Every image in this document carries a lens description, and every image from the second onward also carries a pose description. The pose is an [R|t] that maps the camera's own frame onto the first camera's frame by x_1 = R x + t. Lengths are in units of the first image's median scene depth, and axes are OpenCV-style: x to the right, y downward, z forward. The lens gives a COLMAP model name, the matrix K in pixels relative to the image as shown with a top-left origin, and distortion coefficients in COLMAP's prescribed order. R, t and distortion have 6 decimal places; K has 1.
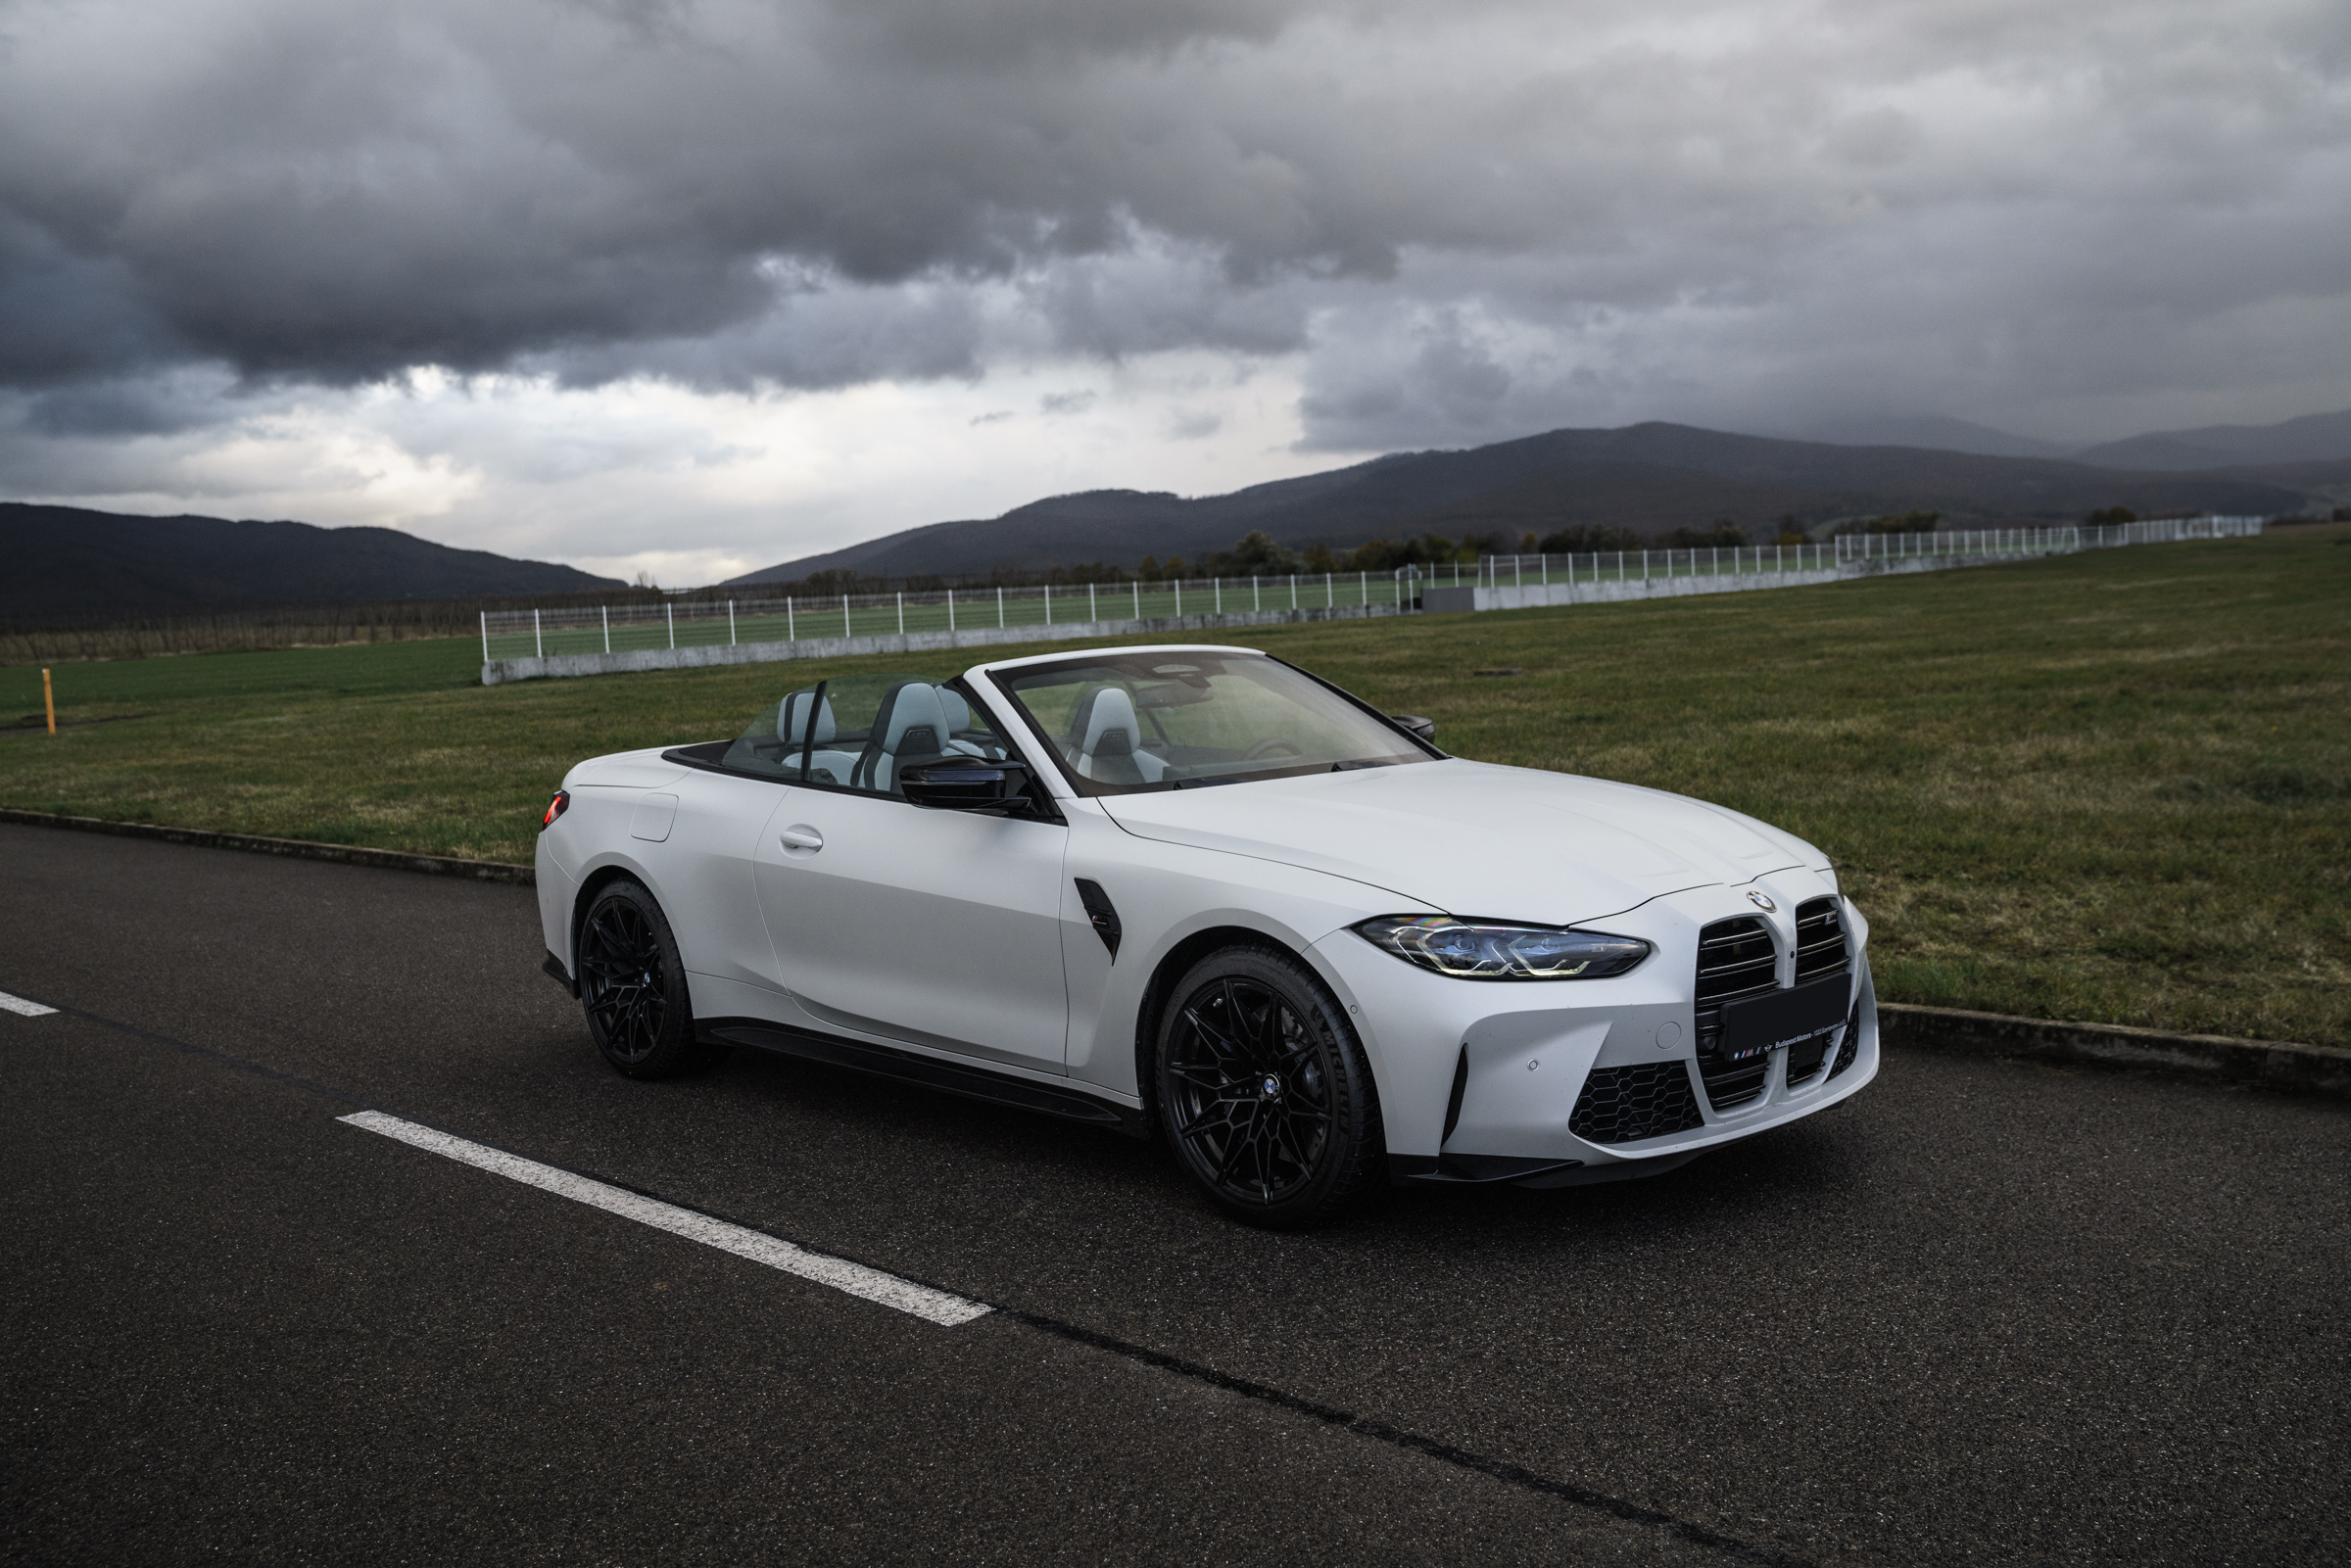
lens RADIAL K [[2175.1, 0, 1167.8], [0, 2175.1, 783.3], [0, 0, 1]] dist [-0.017377, 0.000000]
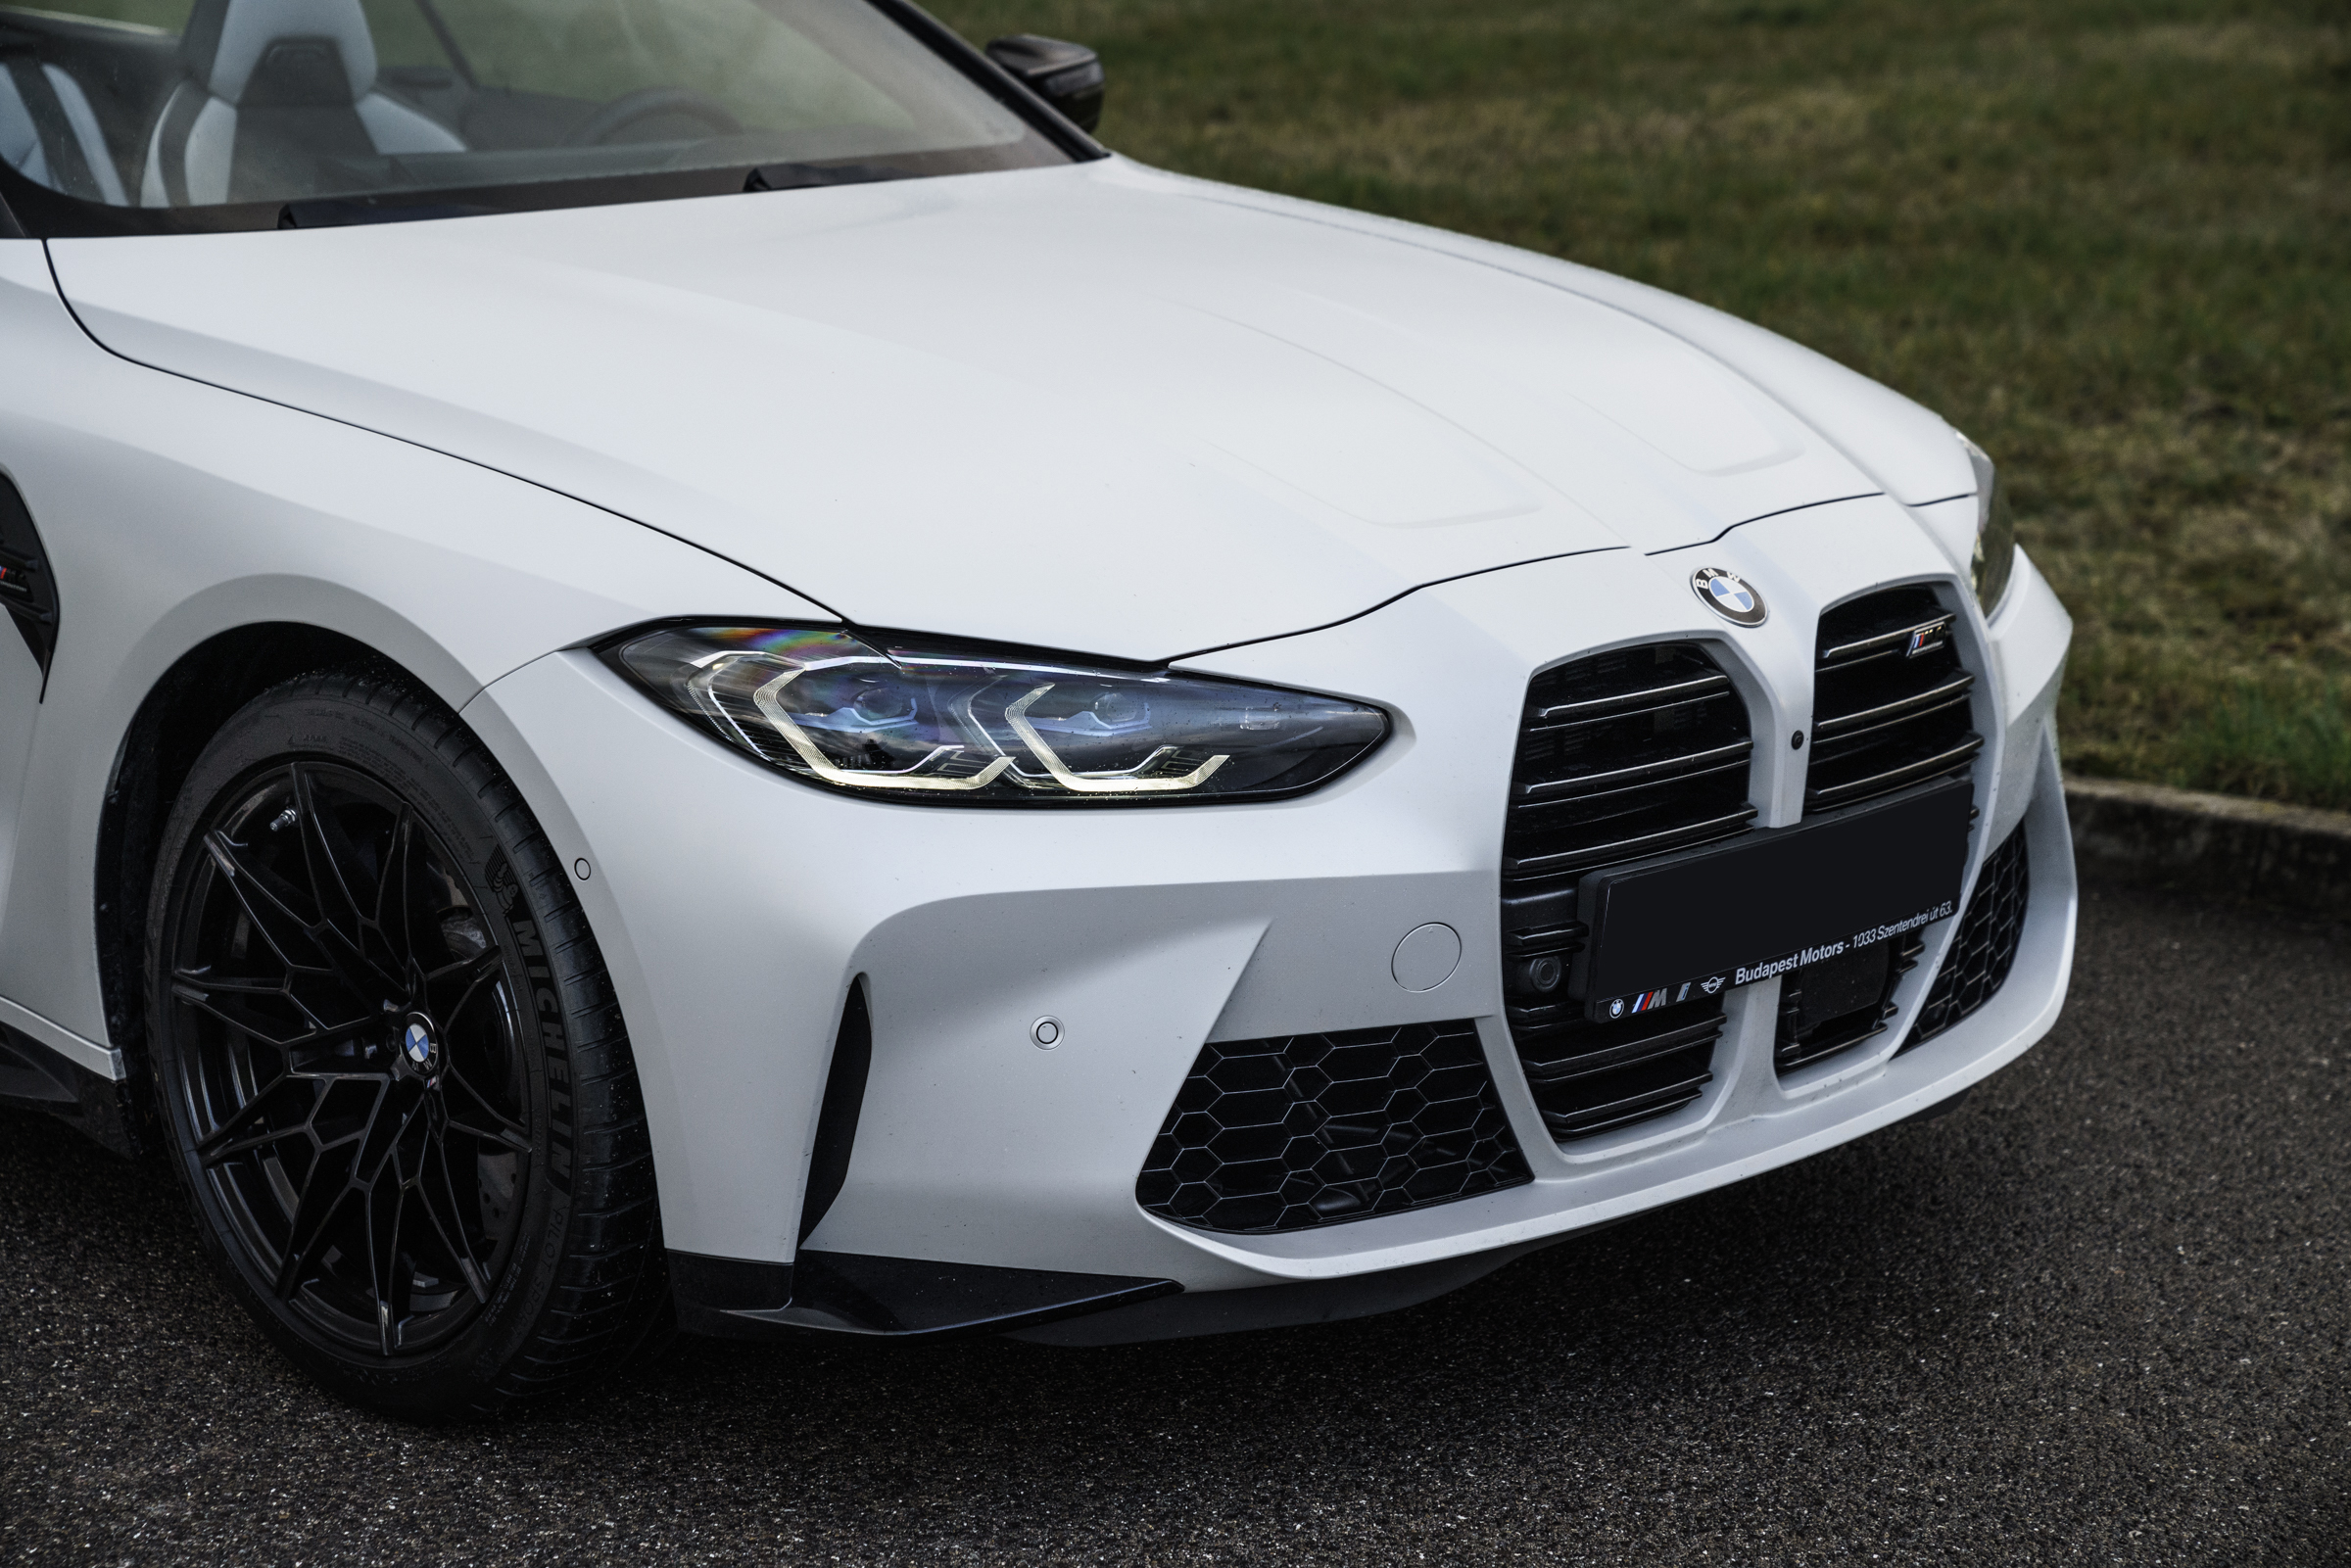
lens RADIAL K [[4568.5, 0, 1167.8], [0, 4568.5, 786.3], [0, 0, 1]] dist [0.338320, 0.000000]
pose [[0.998886, 0.026482, 0.039057, 0.146690], [-0.031859, 0.989035, 0.144201, -0.025423], [-0.034810, -0.145285, 0.988777, 0.209017]]
